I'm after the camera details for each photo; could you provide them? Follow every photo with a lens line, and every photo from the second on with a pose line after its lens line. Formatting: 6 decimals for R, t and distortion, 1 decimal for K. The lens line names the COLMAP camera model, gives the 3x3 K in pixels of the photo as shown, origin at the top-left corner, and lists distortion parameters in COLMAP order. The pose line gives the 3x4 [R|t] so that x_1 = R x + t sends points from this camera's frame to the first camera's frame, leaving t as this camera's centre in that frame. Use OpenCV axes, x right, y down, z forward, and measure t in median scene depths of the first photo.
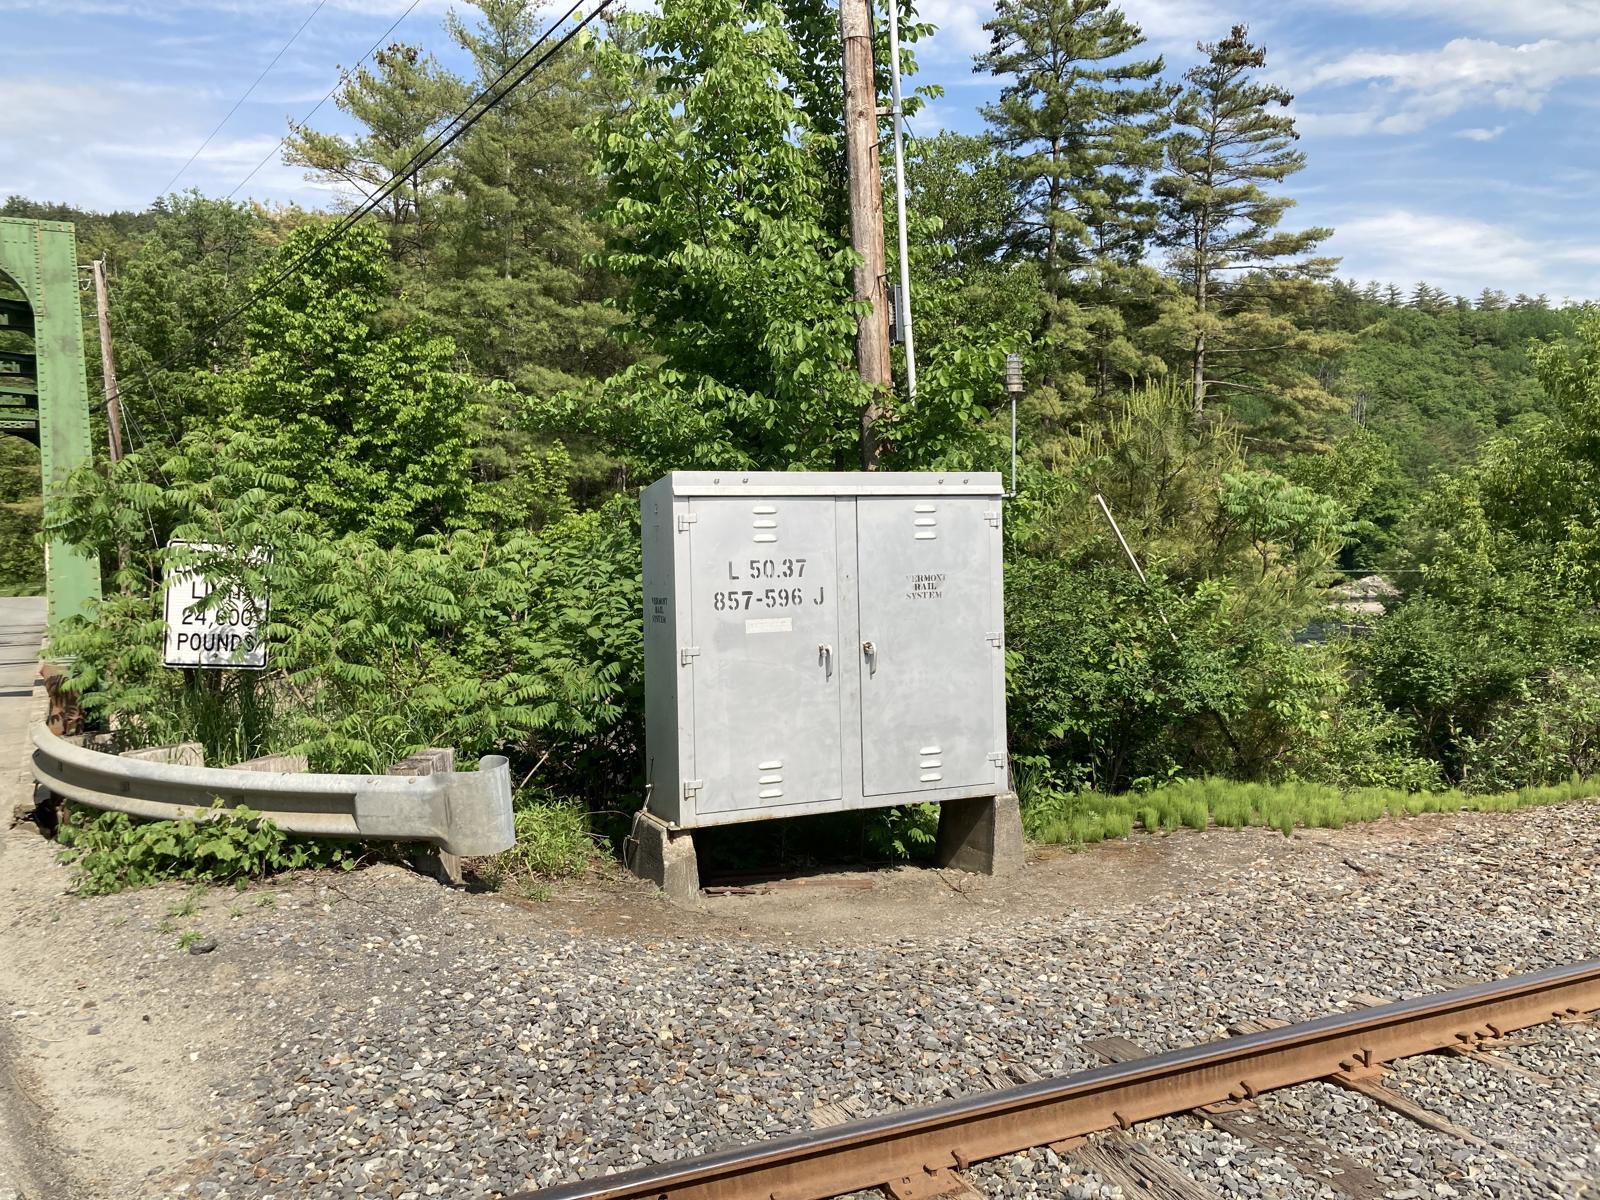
lens RADIAL K [[1293.1, 0, 782.8], [0, 1293.1, 591.9], [0, 0, 1]] dist [0.052804, -0.083872]
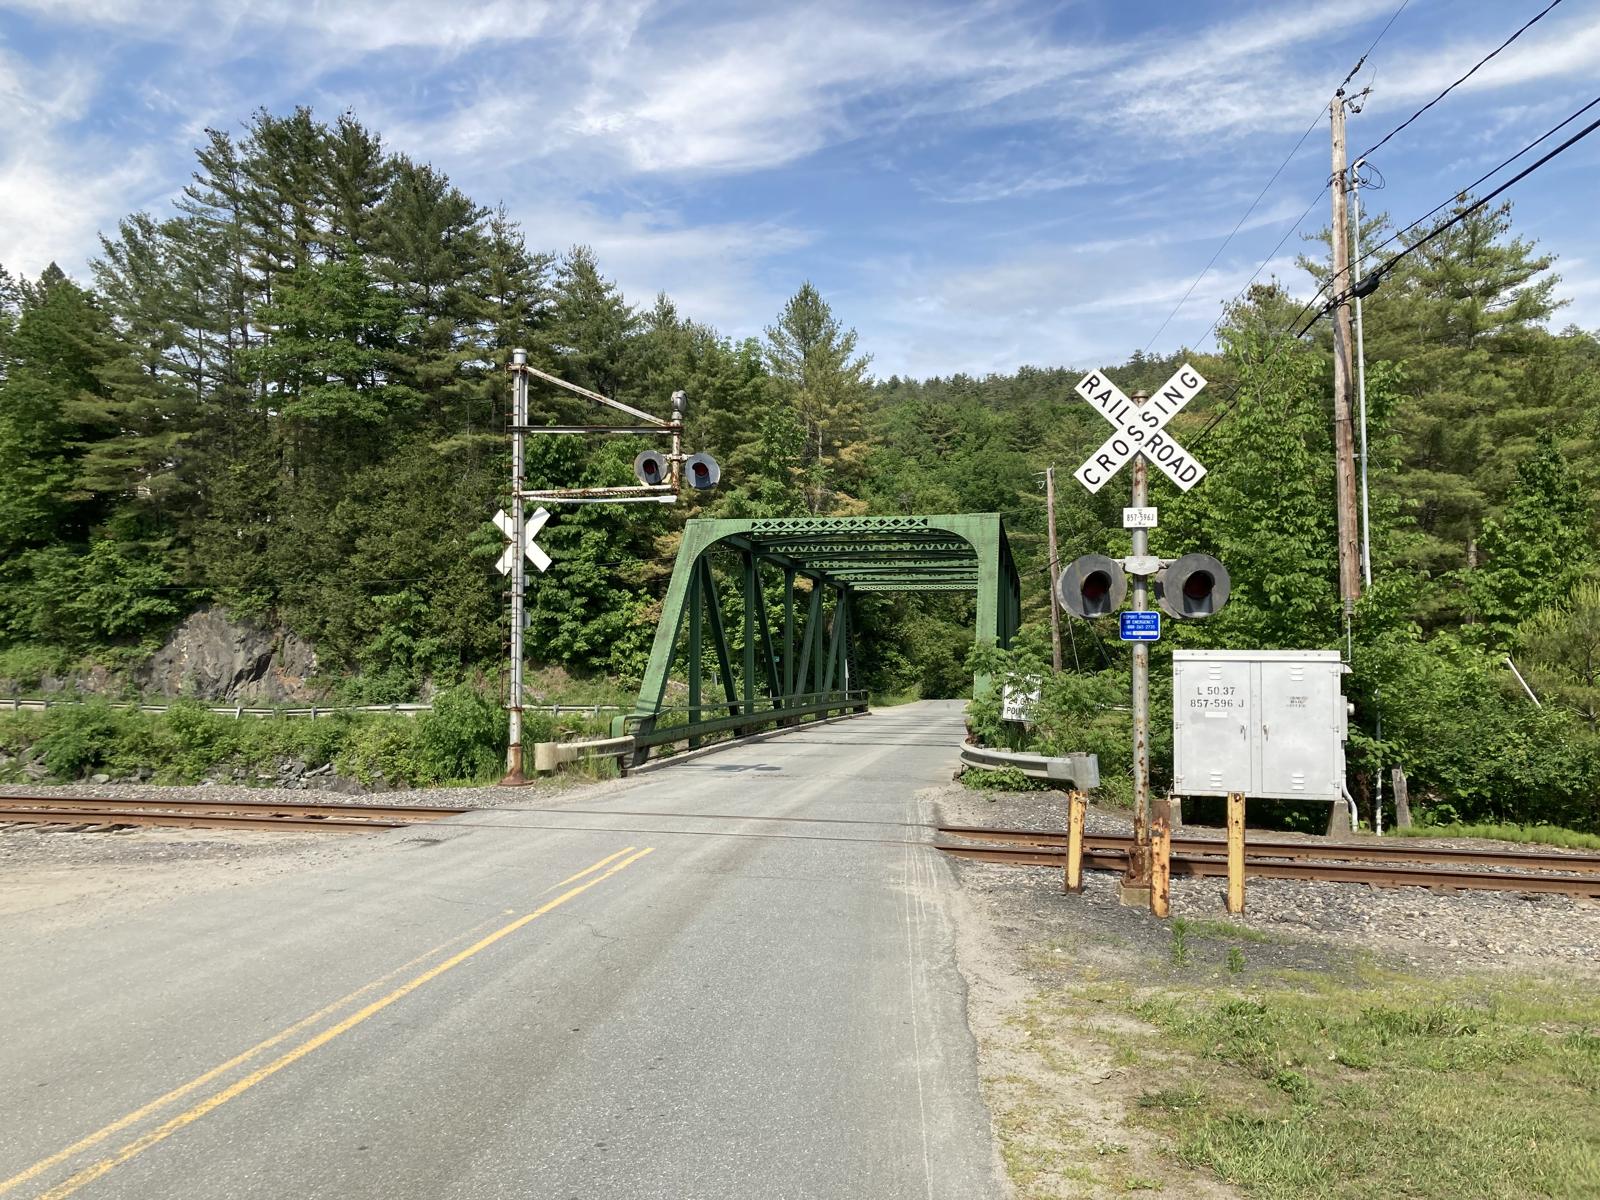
lens RADIAL K [[1359.6, 0, 800.0], [0, 1359.6, 600.0], [0, 0, 1]] dist [0.177391, -0.625621]
pose [[0.769908, -0.004760, -0.638137, 0.242553], [-0.047420, 0.996781, -0.064647, 0.003717], [0.636391, 0.080033, 0.767204, -0.347445]]
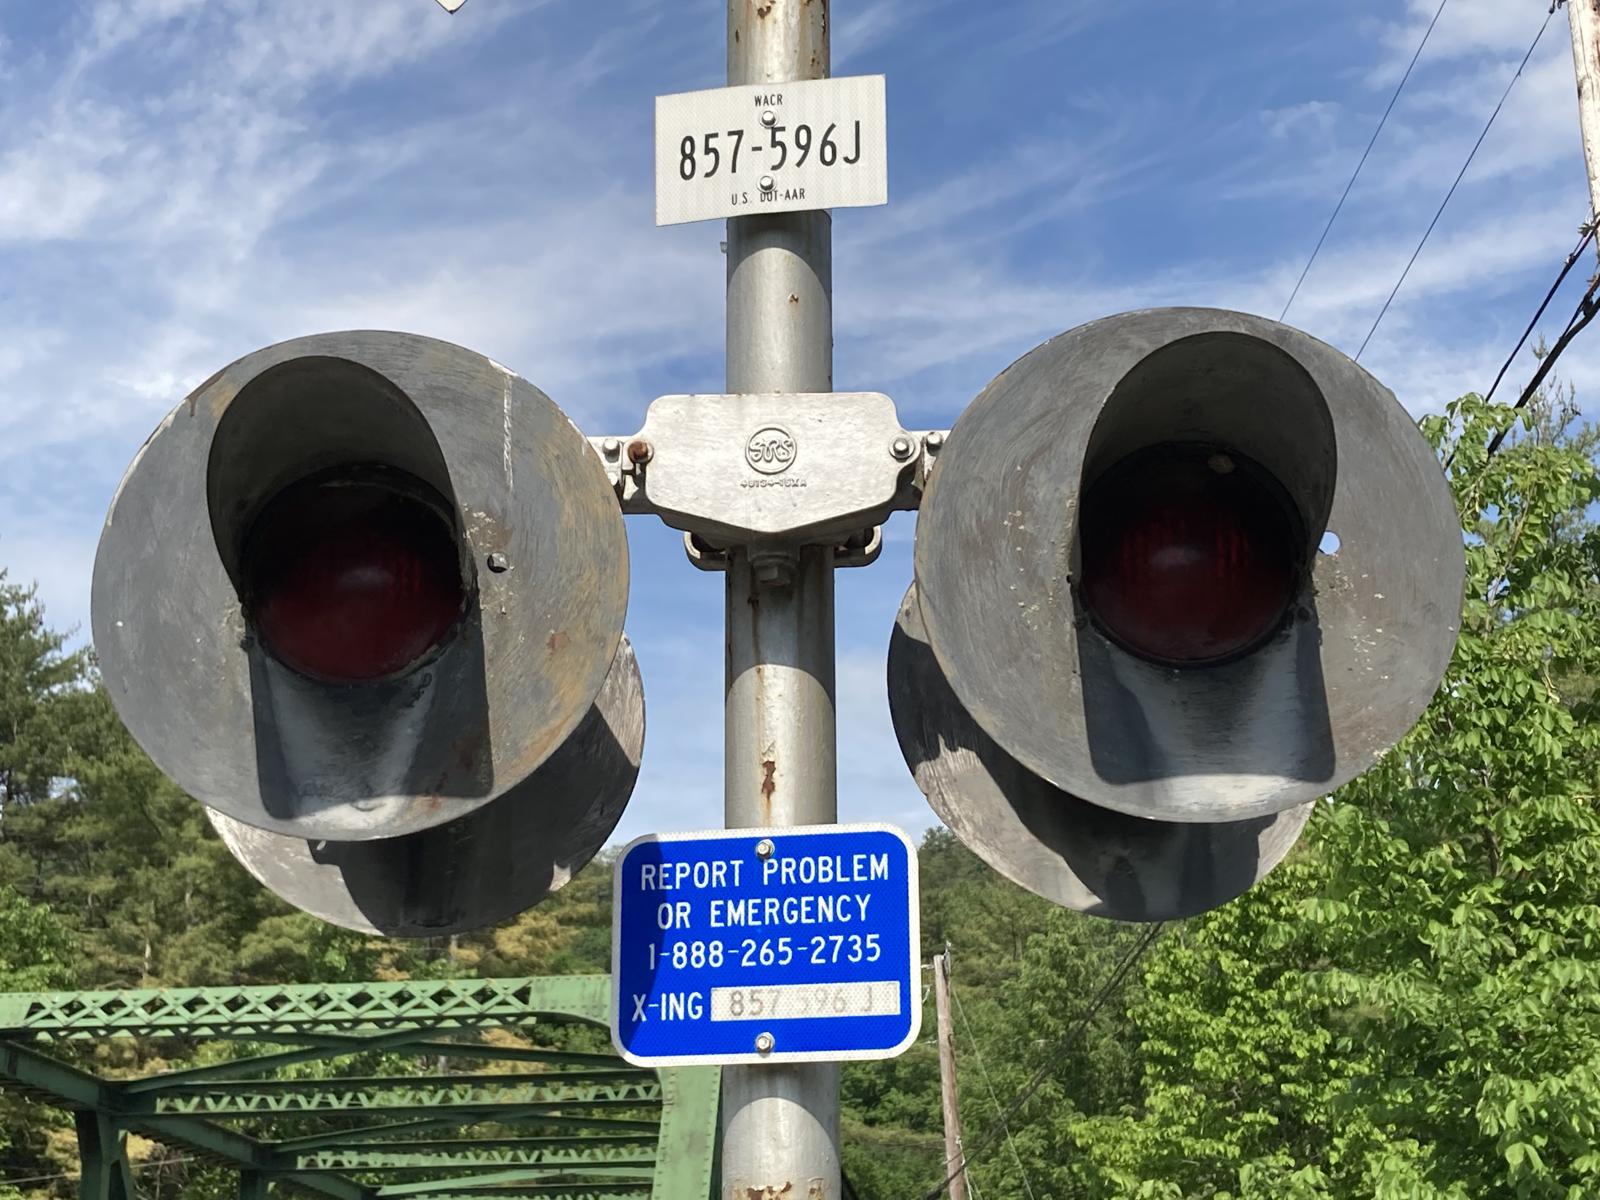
lens RADIAL K [[2529.7, 0, 800.0], [0, 2529.7, 600.0], [0, 0, 1]] dist [0.299342, -1.246752]
pose [[0.829949, -0.158987, -0.534704, 0.123820], [-0.032956, 0.942877, -0.331506, -0.000225], [0.556865, 0.292755, 0.777301, -0.069848]]
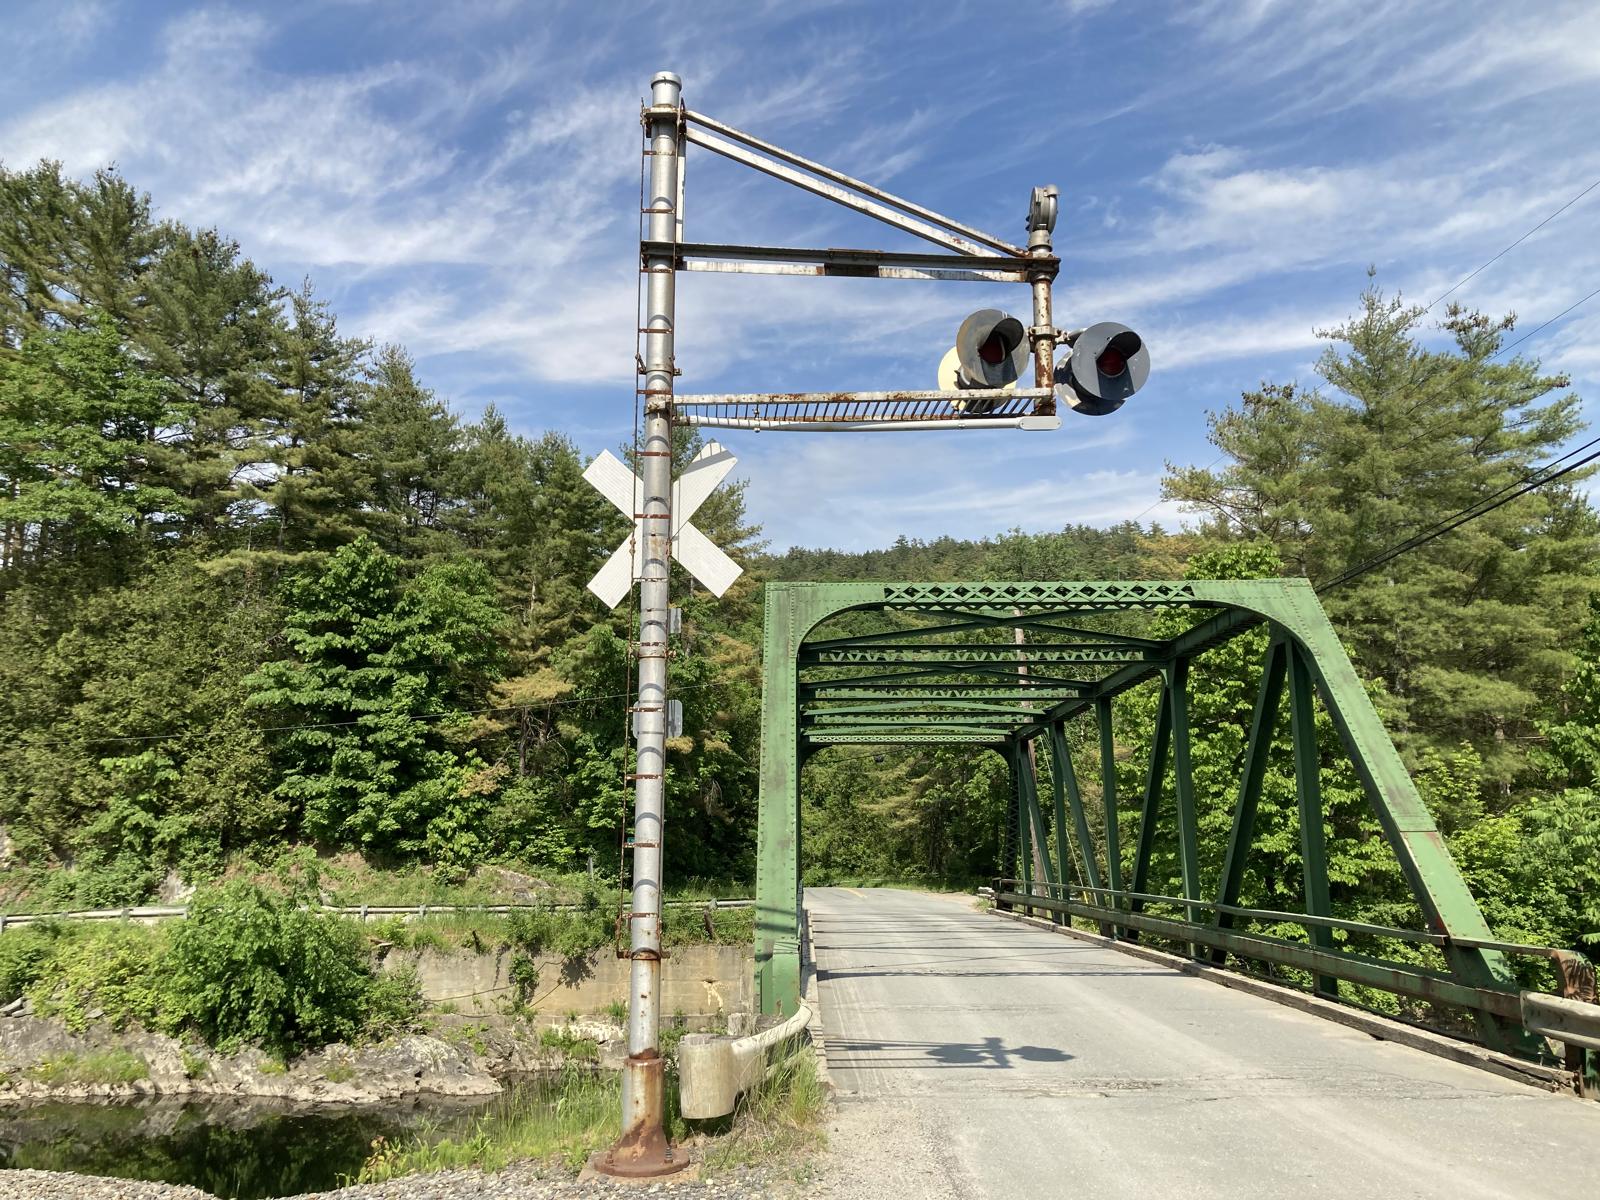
lens RADIAL K [[1292.1, 0, 757.3], [0, 1292.1, 590.4], [0, 0, 1]] dist [0.025958, 0.008084]
pose [[0.873287, -0.077141, -0.481060, -0.173758], [-0.035719, 0.974591, -0.221124, 0.007141], [0.485894, 0.210288, 0.848343, -0.113911]]
